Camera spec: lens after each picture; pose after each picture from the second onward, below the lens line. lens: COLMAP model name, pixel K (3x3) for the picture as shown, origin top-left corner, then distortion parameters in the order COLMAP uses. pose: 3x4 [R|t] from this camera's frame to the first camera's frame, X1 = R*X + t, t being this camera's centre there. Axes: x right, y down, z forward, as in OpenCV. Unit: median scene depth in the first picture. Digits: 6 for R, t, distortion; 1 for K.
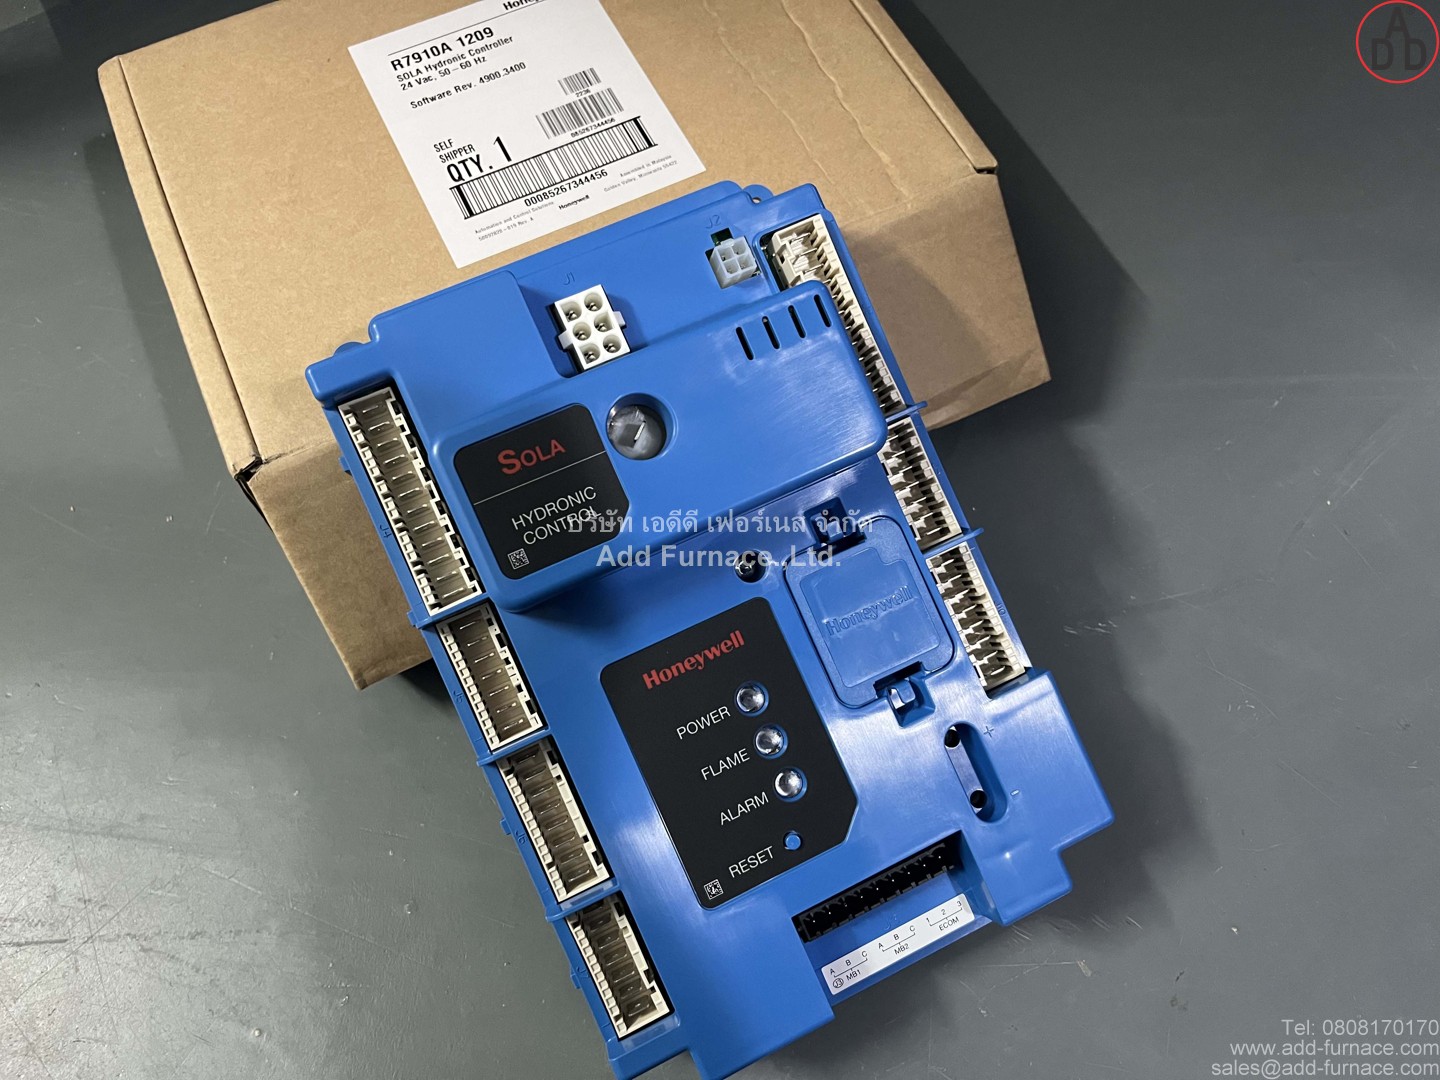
lens RADIAL K [[1114.0, 0, 720.1], [0, 1114.0, 536.6], [0, 0, 1]] dist [0.008947, -0.028724]
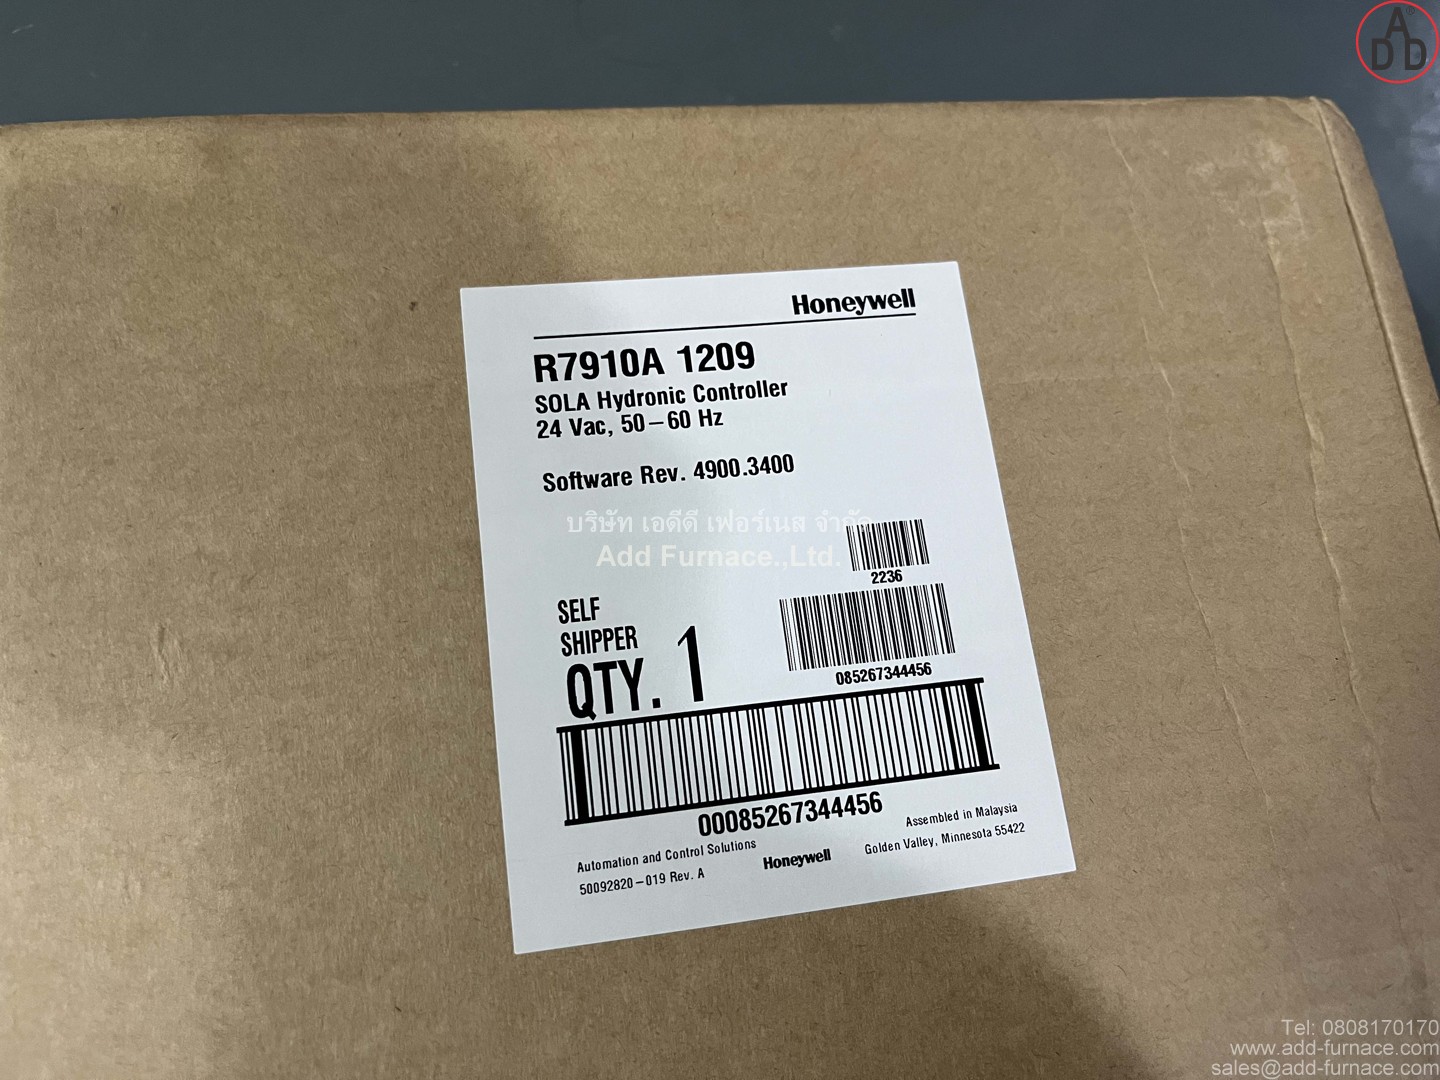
lens RADIAL K [[1114.0, 0, 716.1], [0, 1114.0, 537.6], [0, 0, 1]] dist [0.008947, -0.028724]
pose [[0.935119, 0.351879, 0.041624, -0.258730], [-0.354263, 0.926141, 0.129462, -0.533093], [0.007005, -0.135809, 0.990710, 0.619385]]
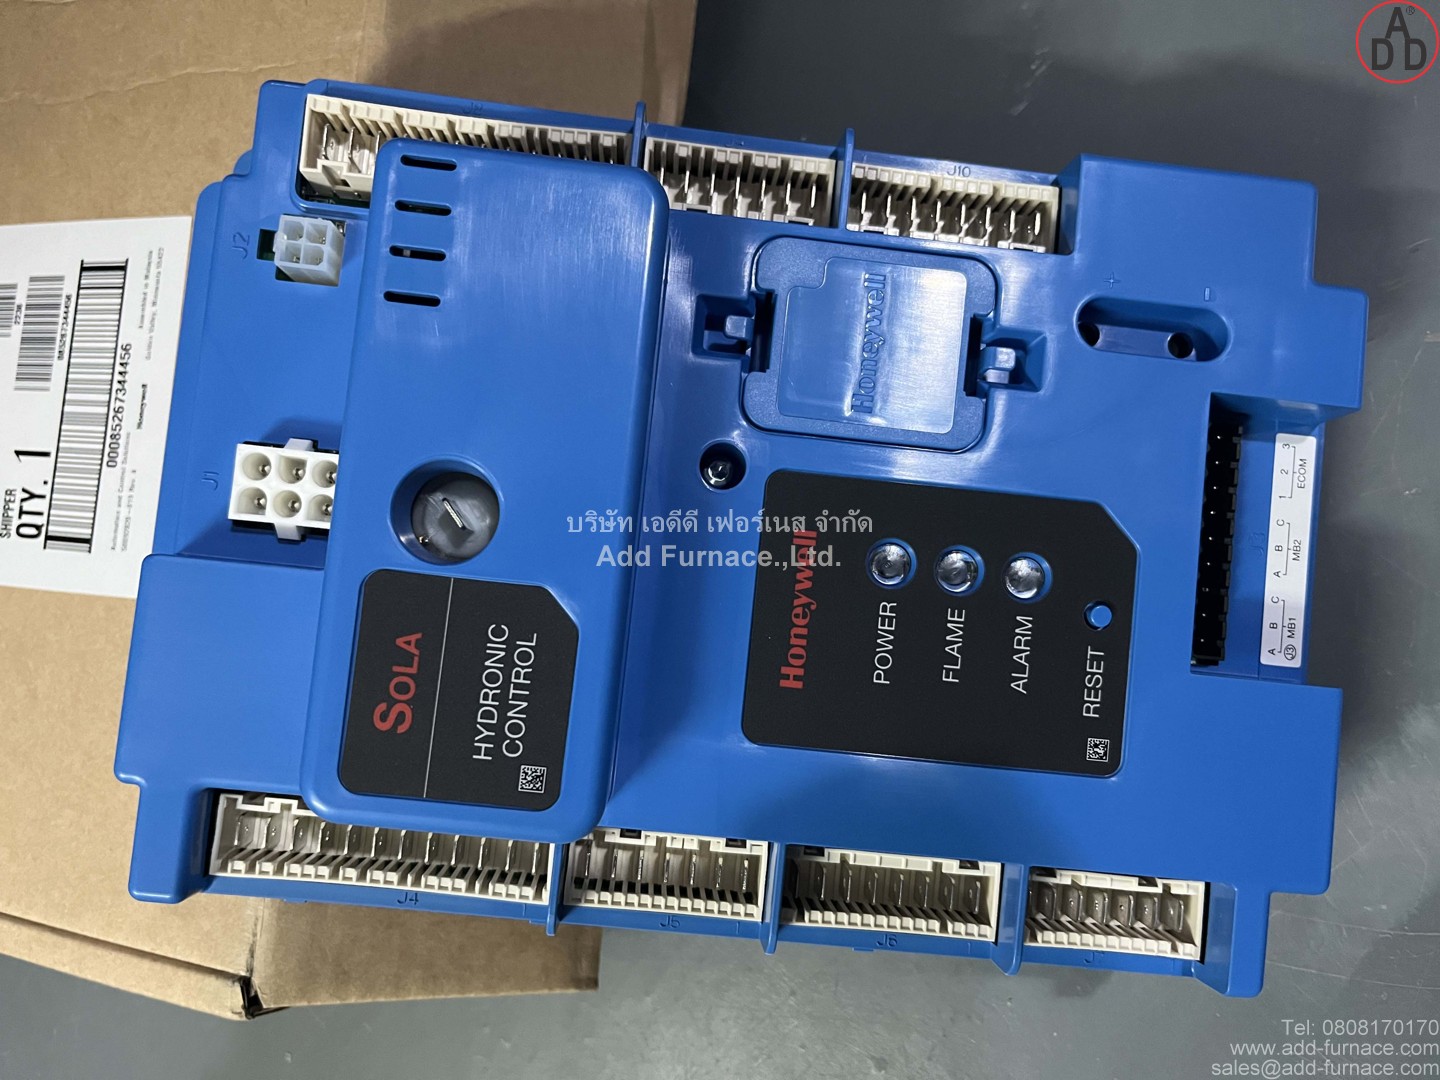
lens RADIAL K [[1114.0, 0, 716.6], [0, 1114.0, 542.2], [0, 0, 1]] dist [0.008947, -0.028724]
pose [[0.505494, -0.859813, -0.072095, 0.032041], [0.861486, 0.498279, 0.097770, -0.016775], [-0.048141, -0.111531, 0.992594, 0.313032]]
